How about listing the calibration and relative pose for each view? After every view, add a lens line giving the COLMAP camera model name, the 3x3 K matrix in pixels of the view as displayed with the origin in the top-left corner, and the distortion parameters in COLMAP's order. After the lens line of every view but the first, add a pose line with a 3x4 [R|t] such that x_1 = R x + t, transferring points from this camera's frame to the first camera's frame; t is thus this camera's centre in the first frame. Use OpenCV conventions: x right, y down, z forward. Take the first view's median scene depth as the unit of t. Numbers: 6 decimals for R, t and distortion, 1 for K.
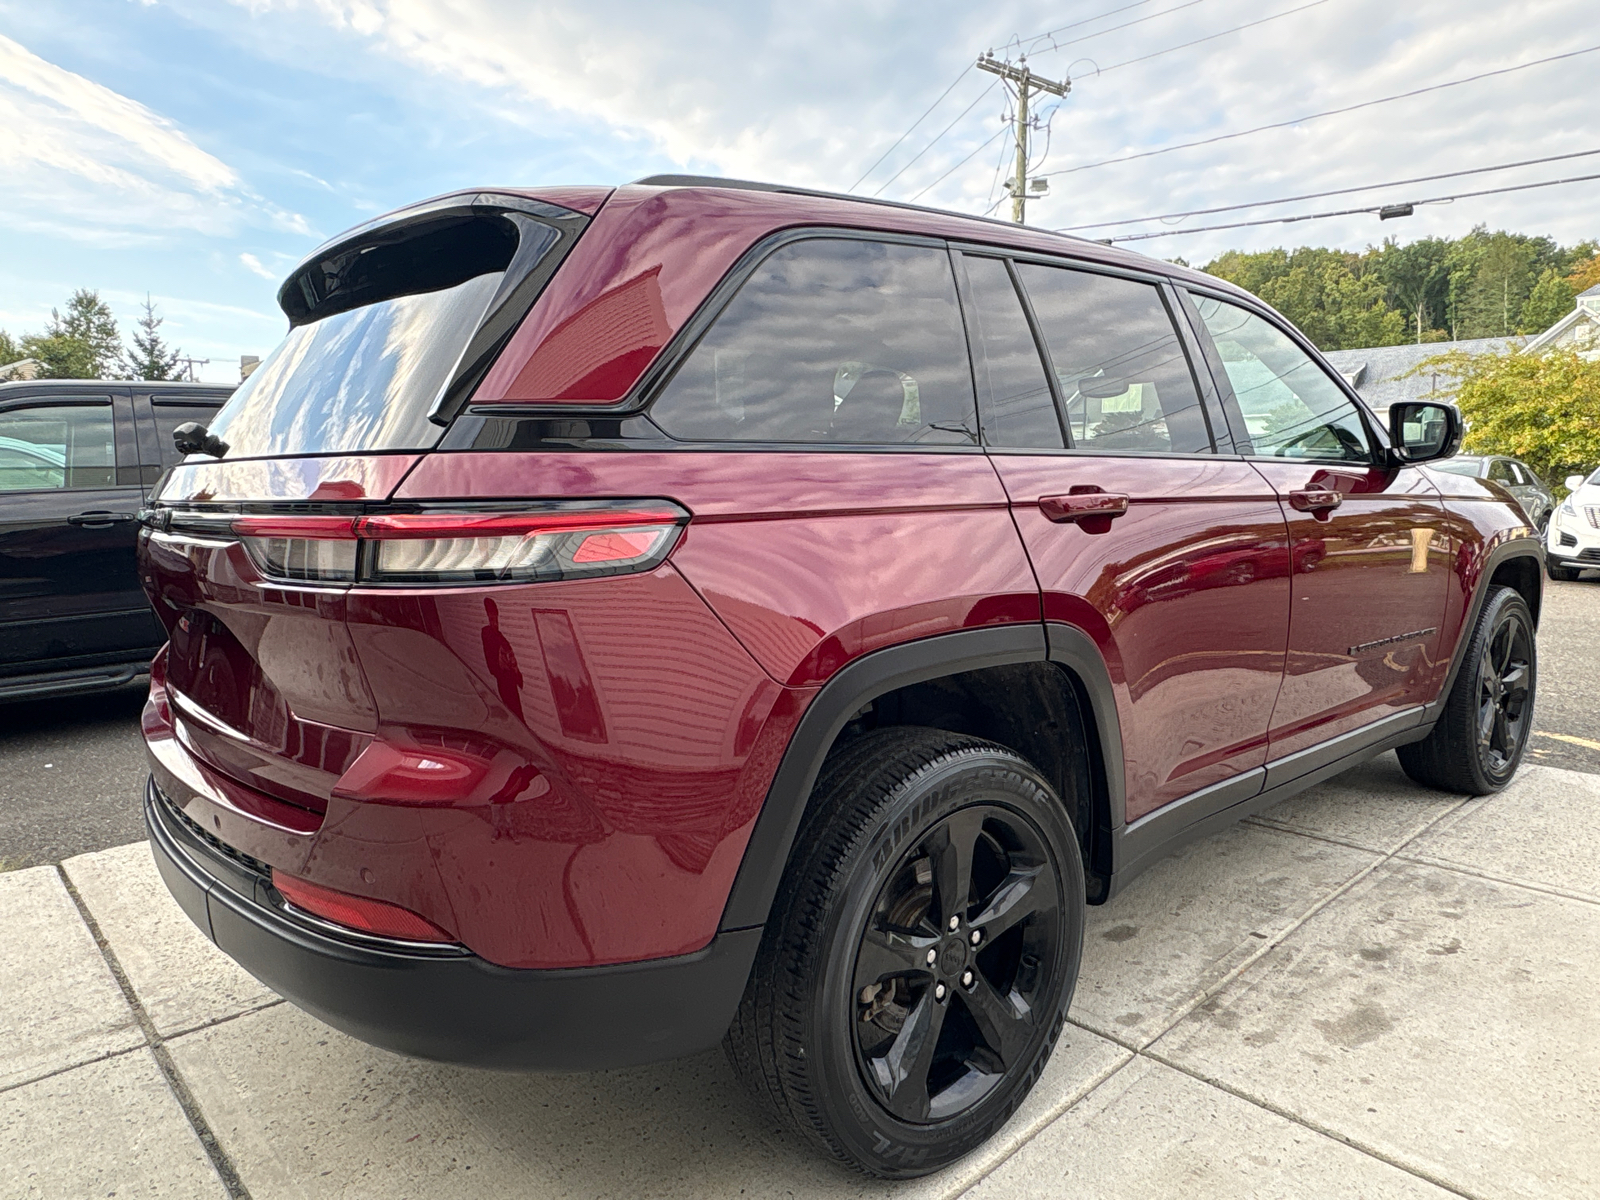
lens RADIAL K [[1031.2, 0, 808.6], [0, 1031.2, 603.0], [0, 0, 1]] dist [0.000376, 0.002161]
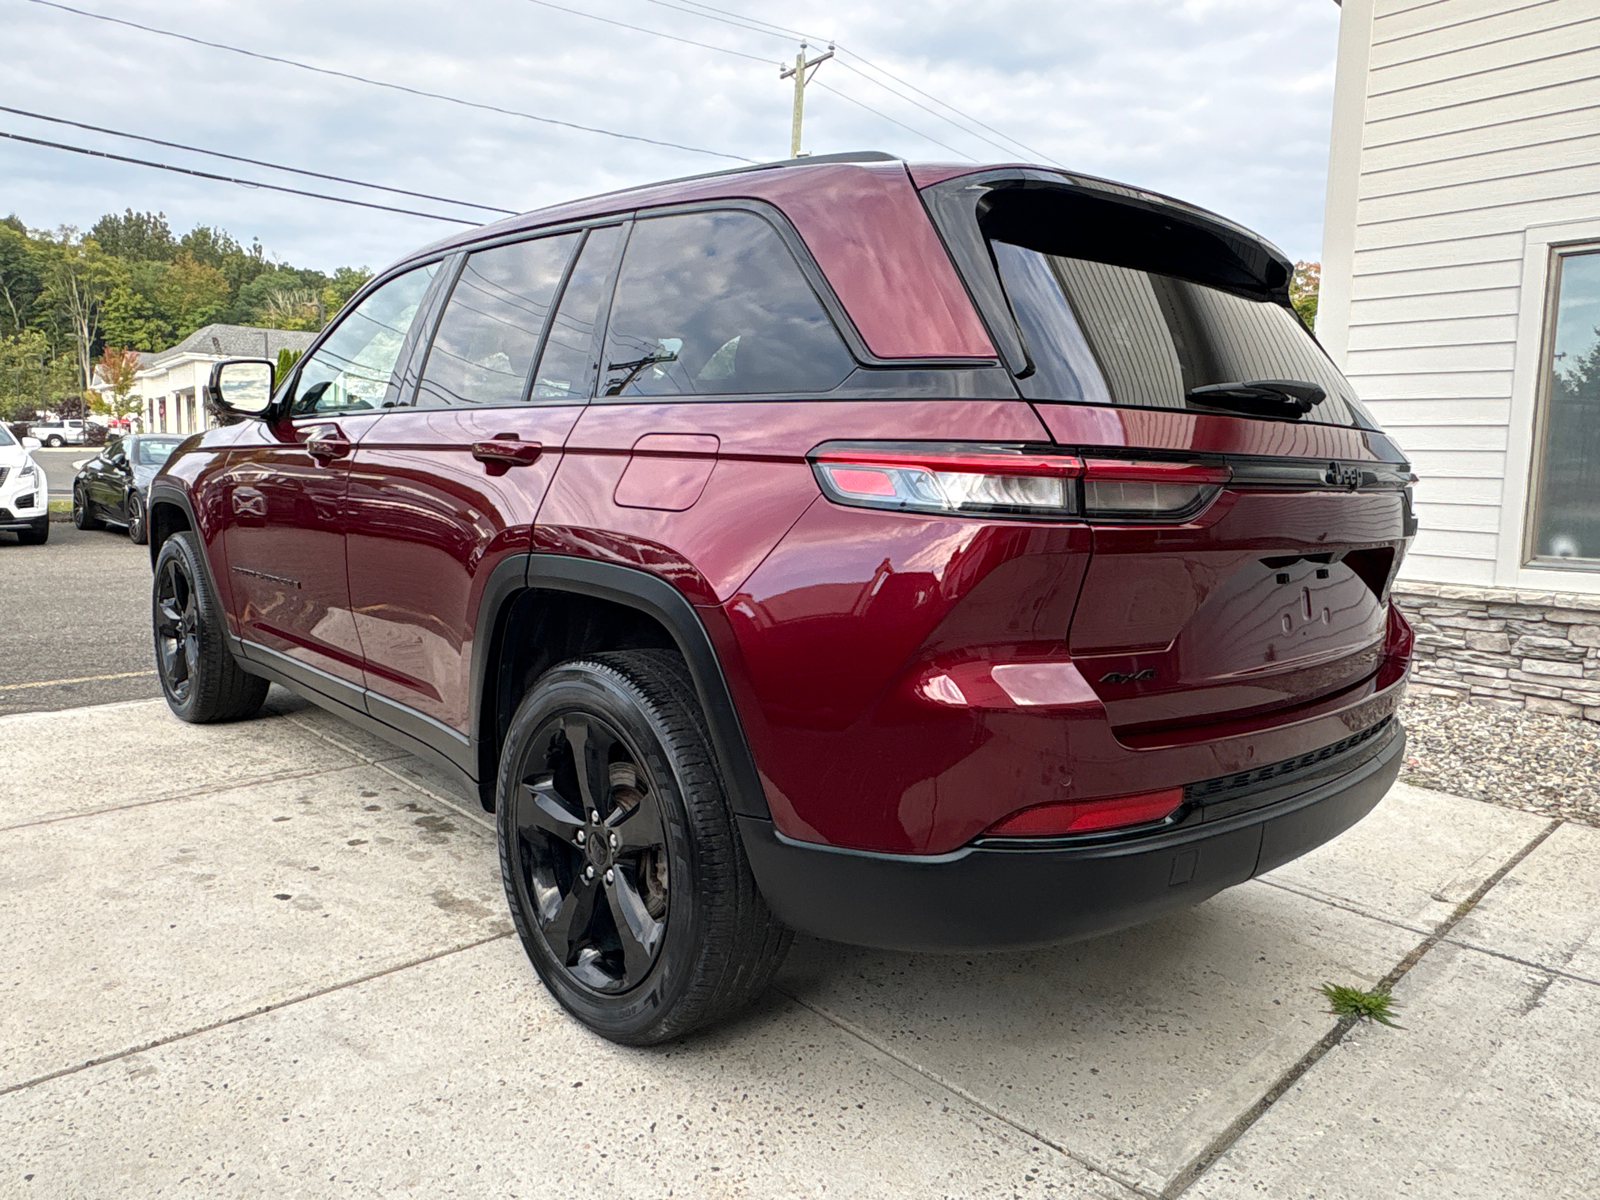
lens RADIAL K [[1075.5, 0, 788.8], [0, 1075.5, 606.0], [0, 0, 1]] dist [-0.006429, 0.006586]
pose [[-0.027812, -0.127129, 0.991496, -1.076889], [0.088246, 0.987695, 0.129117, -0.091122], [-0.995710, 0.091087, -0.016251, 1.004226]]
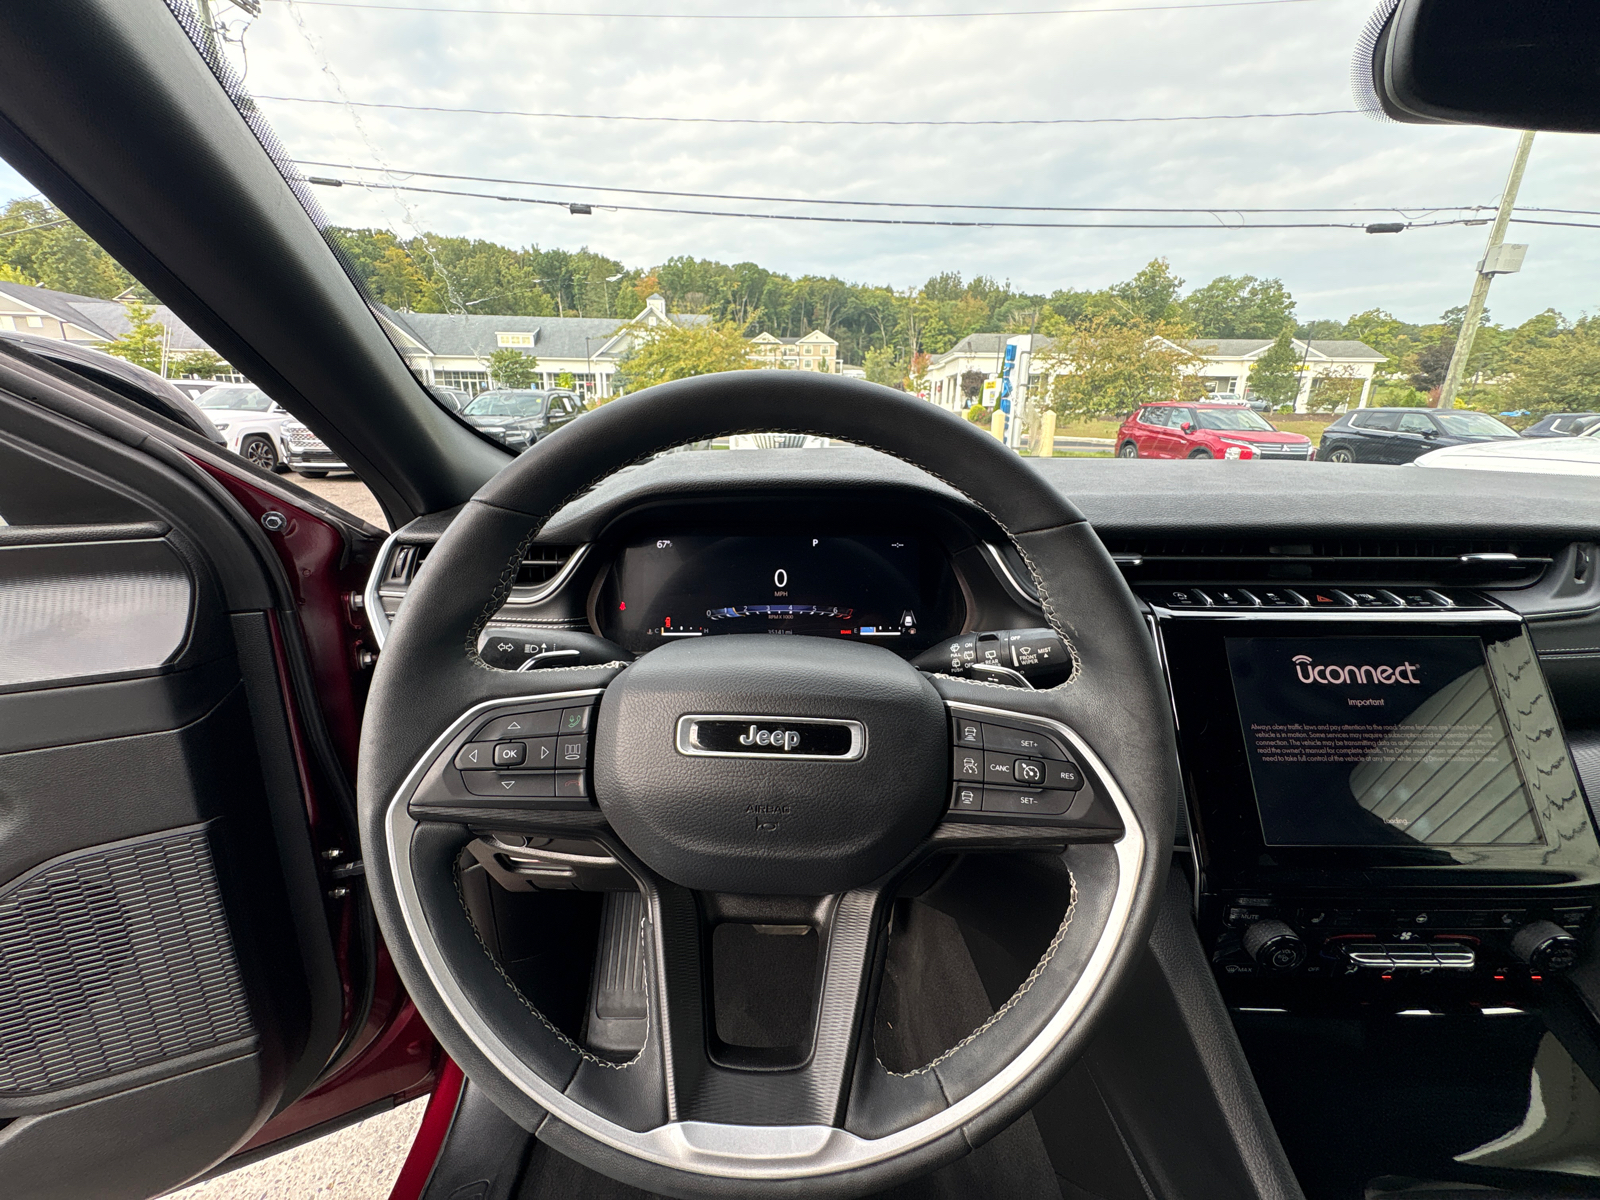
lens RADIAL K [[638.0, 0, 799.2], [0, 638.0, 597.6], [0, 0, 1]] dist [0.001025, 0.000180]
pose [[0.652806, -0.205527, 0.729111, 0.195354], [0.071993, 0.974967, 0.210373, -0.215856], [-0.754096, -0.084842, 0.651261, 1.310103]]
